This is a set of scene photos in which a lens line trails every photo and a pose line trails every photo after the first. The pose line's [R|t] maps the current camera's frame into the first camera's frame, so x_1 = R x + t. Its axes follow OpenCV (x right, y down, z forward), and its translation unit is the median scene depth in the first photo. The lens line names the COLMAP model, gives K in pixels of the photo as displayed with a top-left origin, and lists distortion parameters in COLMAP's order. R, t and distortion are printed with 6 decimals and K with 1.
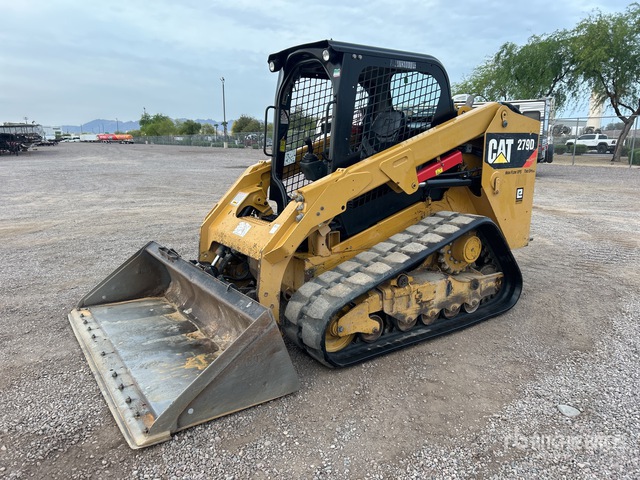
lens RADIAL K [[475.2, 0, 320.0], [0, 475.2, 240.0], [0, 0, 1]] dist [0.044883, -0.001129]
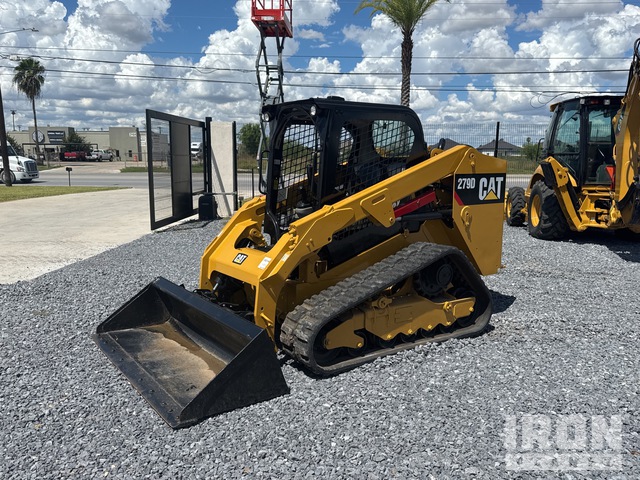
lens RADIAL K [[532.9, 0, 320.0], [0, 532.9, 240.0], [0, 0, 1]] dist [0.077544, 0.001740]
pose [[0.999813, -0.005298, 0.018603, 0.002400], [0.006558, 0.997643, -0.068303, 0.020080], [-0.018198, 0.068412, 0.997491, -0.266152]]
